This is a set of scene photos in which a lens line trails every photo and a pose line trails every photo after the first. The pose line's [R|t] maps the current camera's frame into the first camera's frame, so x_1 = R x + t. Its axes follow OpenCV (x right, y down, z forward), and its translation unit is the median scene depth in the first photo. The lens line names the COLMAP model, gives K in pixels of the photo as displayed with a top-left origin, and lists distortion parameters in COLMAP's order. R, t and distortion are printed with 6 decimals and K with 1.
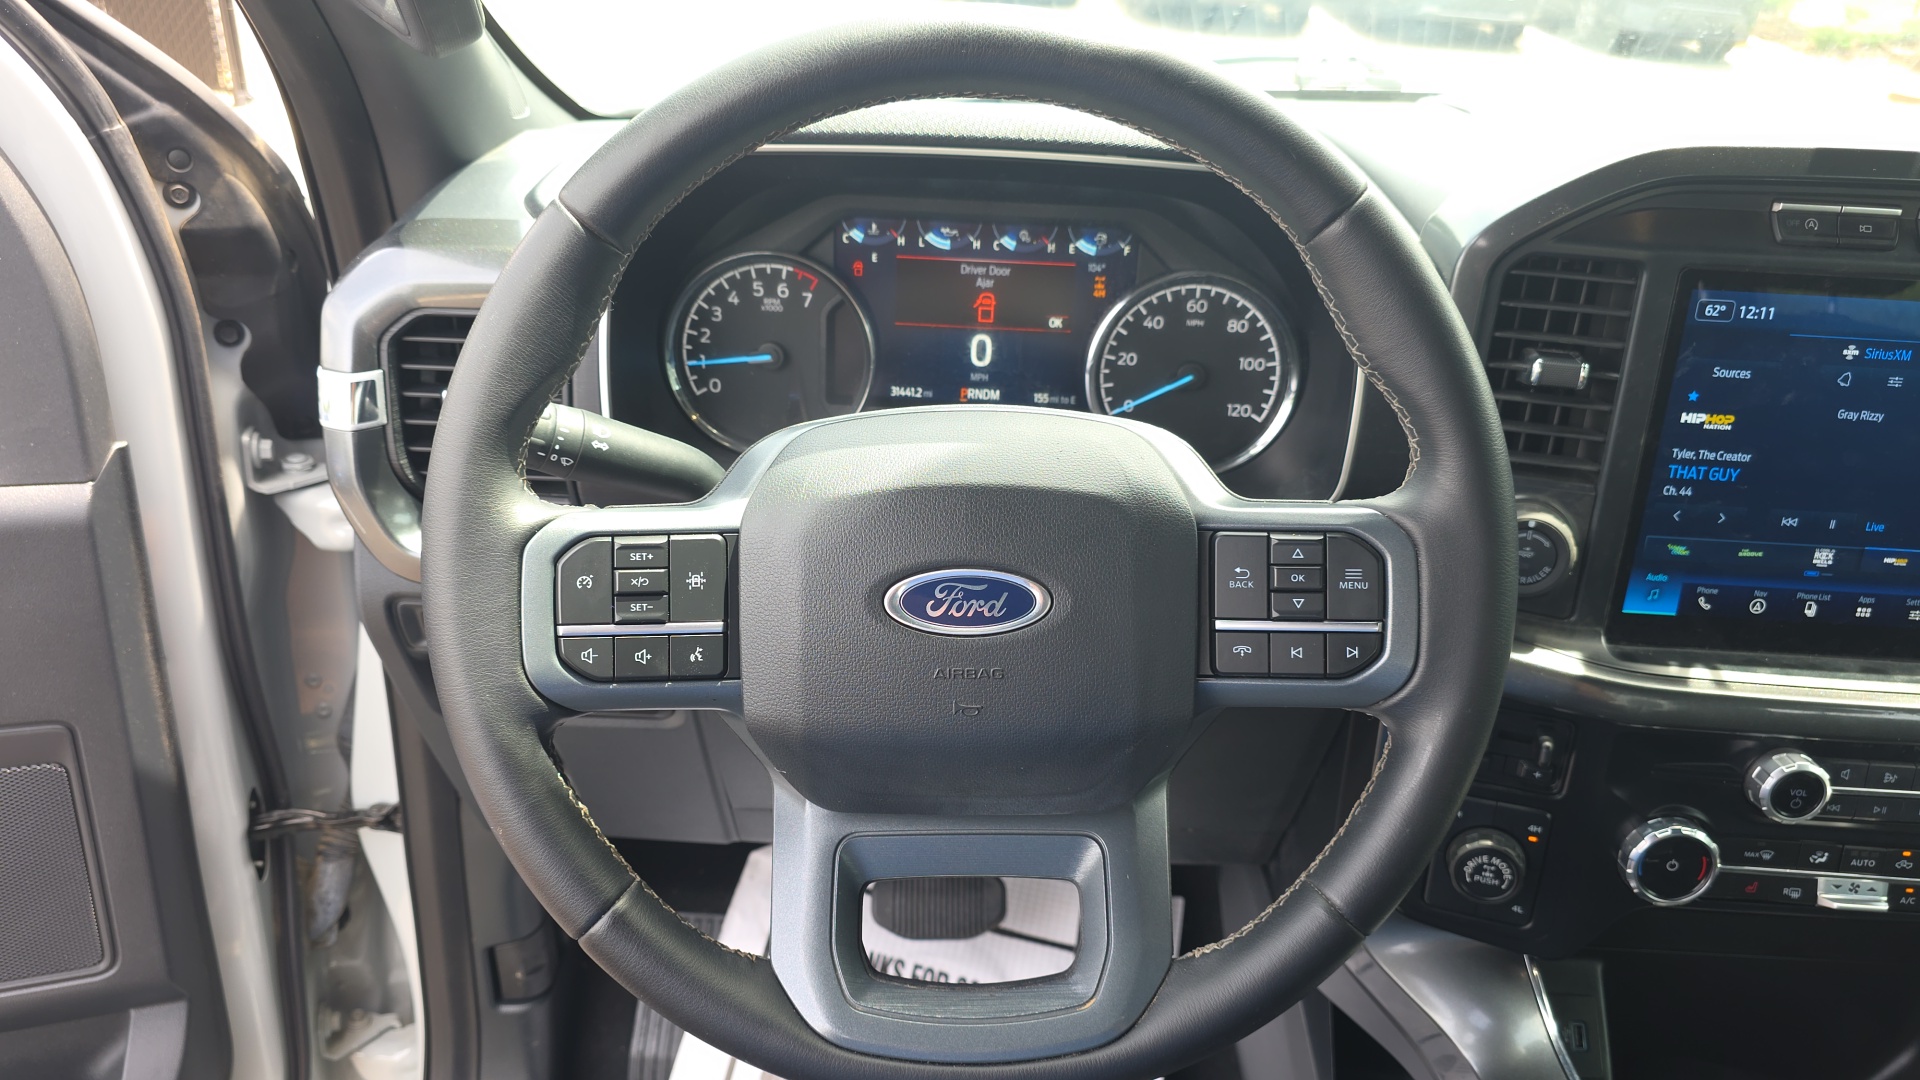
lens RADIAL K [[1315.2, 0, 958.2], [0, 1315.2, 542.9], [0, 0, 1]] dist [0.058517, -0.071463]
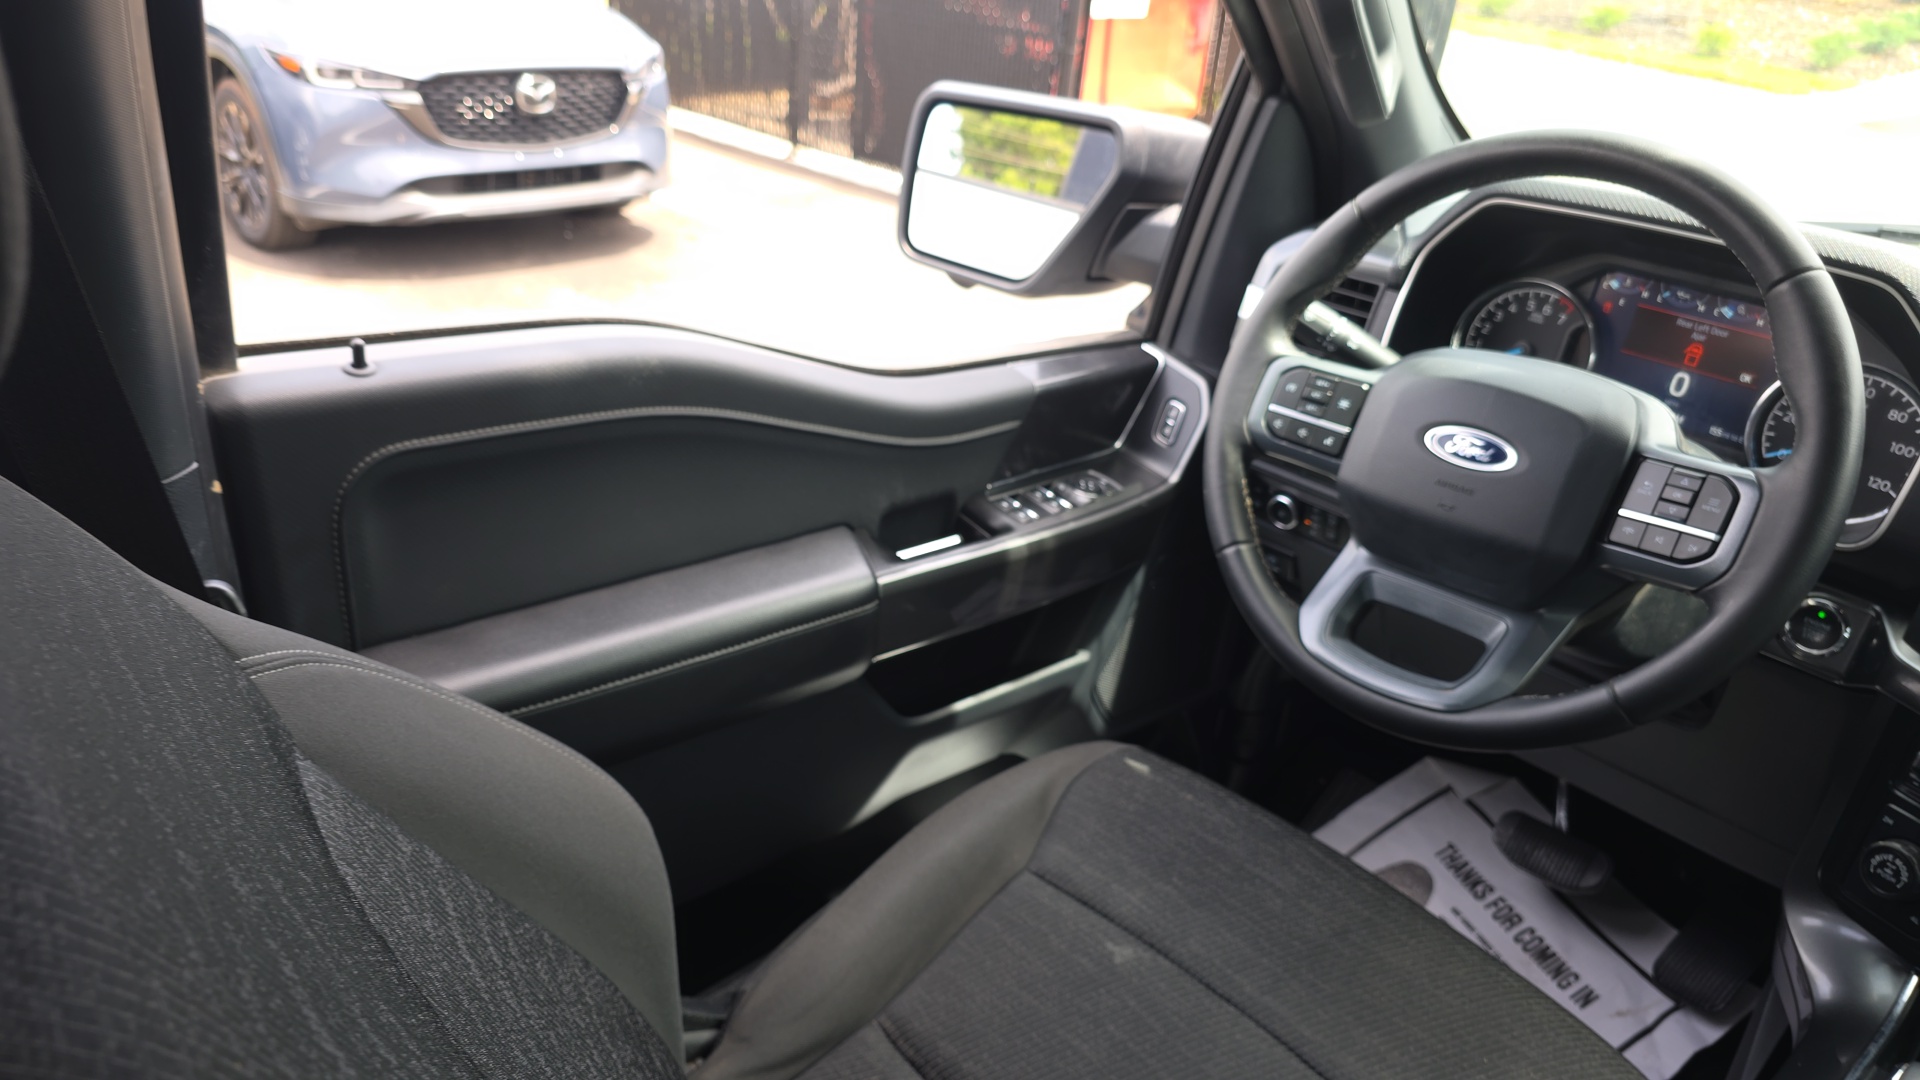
lens RADIAL K [[1315.2, 0, 914.0], [0, 1315.2, 548.4], [0, 0, 1]] dist [0.058517, -0.071463]
pose [[0.659726, 0.332565, -0.673915, 0.532602], [-0.375262, 0.922733, 0.087991, 0.205329], [0.651106, 0.194845, 0.733550, -0.538360]]
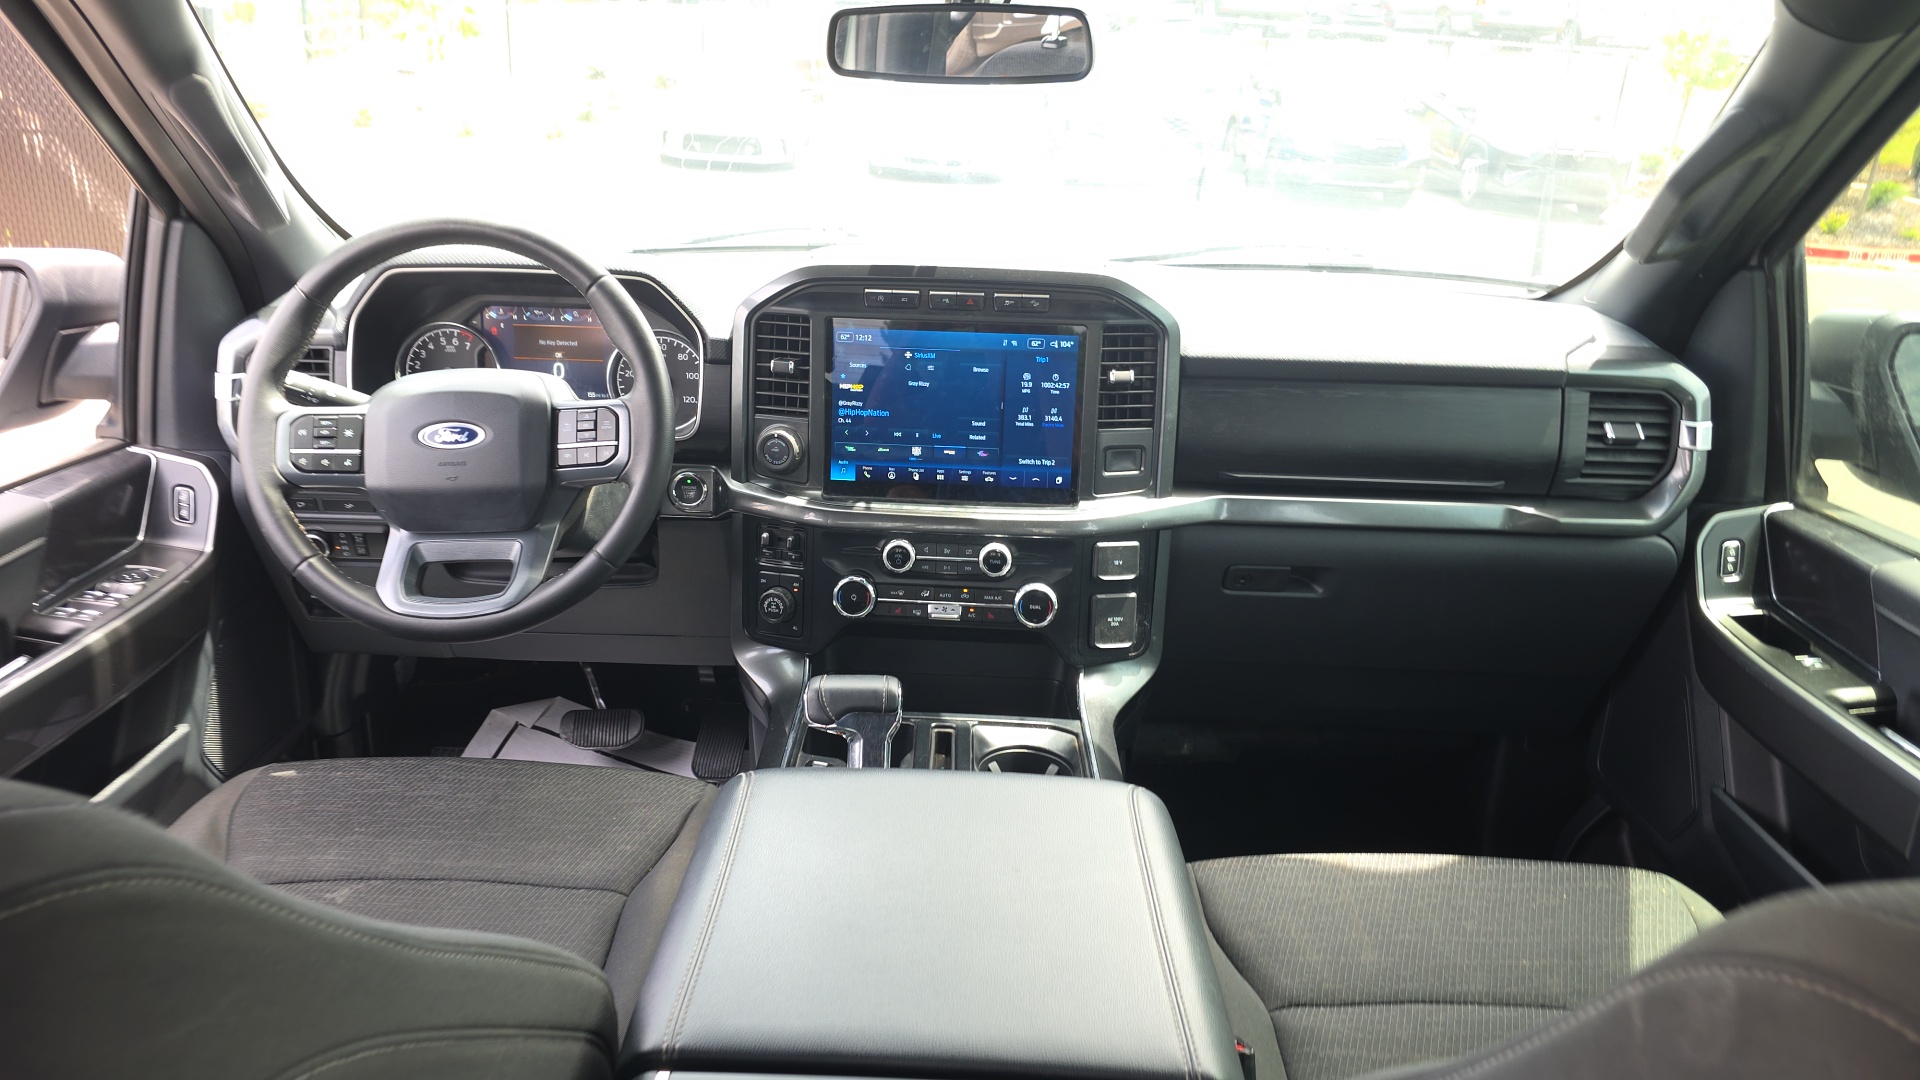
lens RADIAL K [[1315.2, 0, 941.4], [0, 1315.2, 523.5], [0, 0, 1]] dist [0.058517, -0.071463]
pose [[0.999850, -0.014741, -0.009100, 0.684467], [0.013433, 0.991419, -0.130028, 0.391619], [0.010938, 0.129886, 0.991469, -1.058794]]
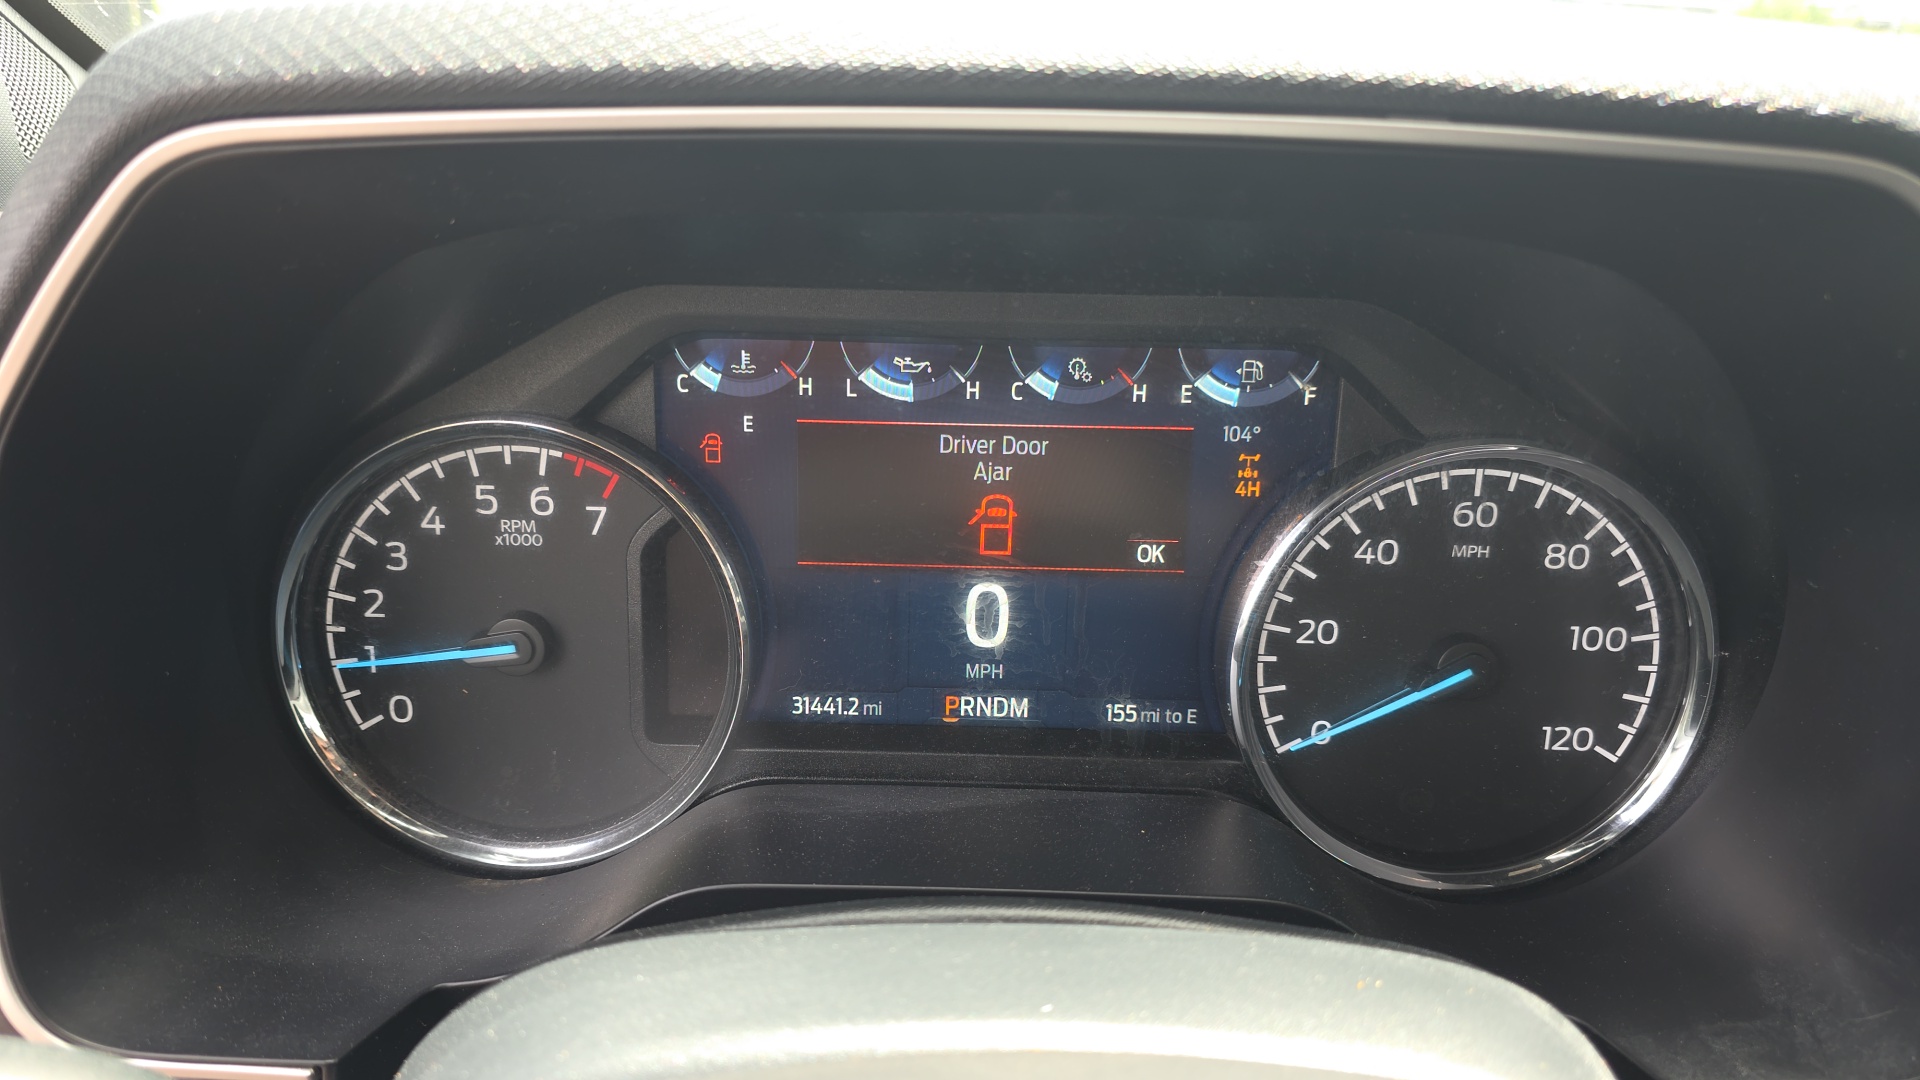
lens RADIAL K [[1315.2, 0, 911.2], [0, 1315.2, 559.3], [0, 0, 1]] dist [0.058517, -0.071463]
pose [[0.999669, -0.023283, -0.010908, -0.003923], [0.022260, 0.996045, -0.086020, -0.142886], [0.012867, 0.085749, 0.996234, 0.609615]]
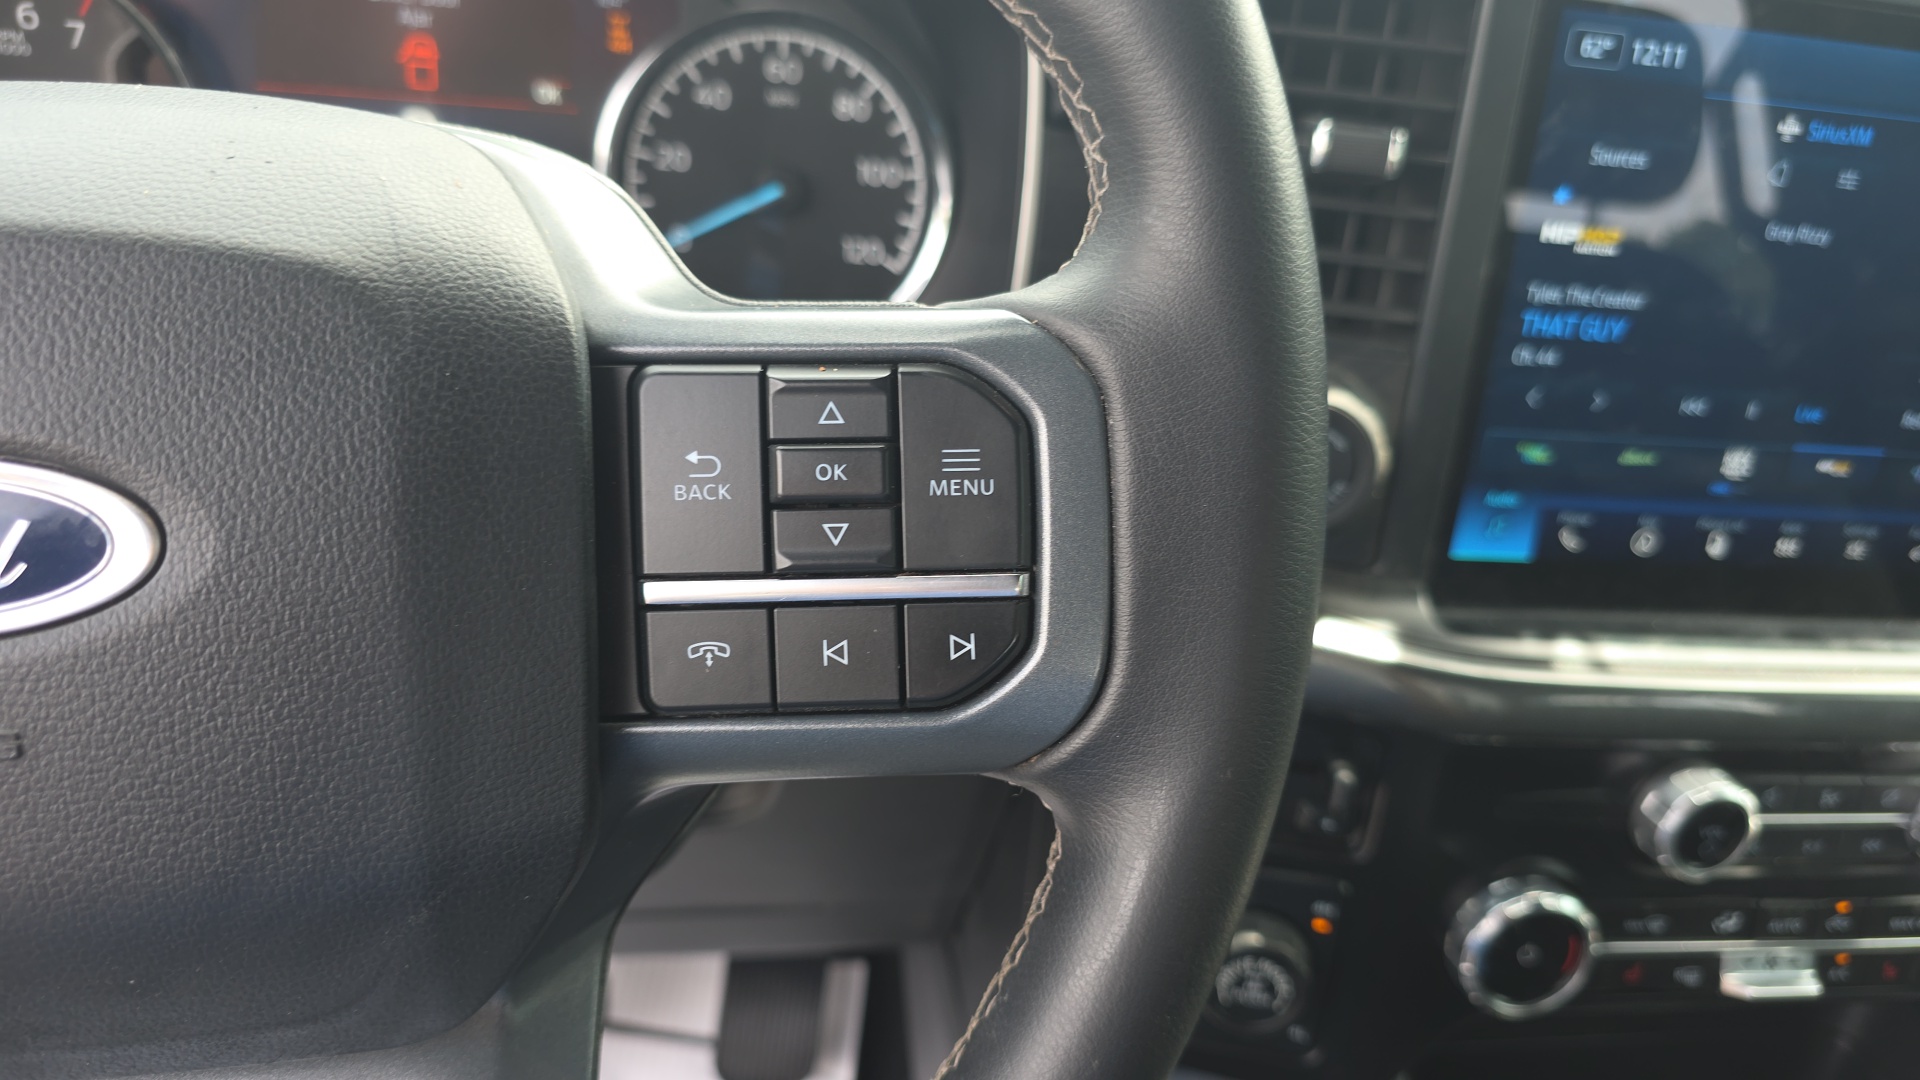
lens RADIAL K [[1361.6, 0, 955.7], [0, 1361.6, 551.2], [0, 0, 1]] dist [-0.008522, -0.018471]
pose [[0.983592, -0.024566, 0.178727, 0.155797], [0.021068, 0.999548, 0.021445, 0.030496], [-0.179173, -0.017328, 0.983665, 0.409420]]
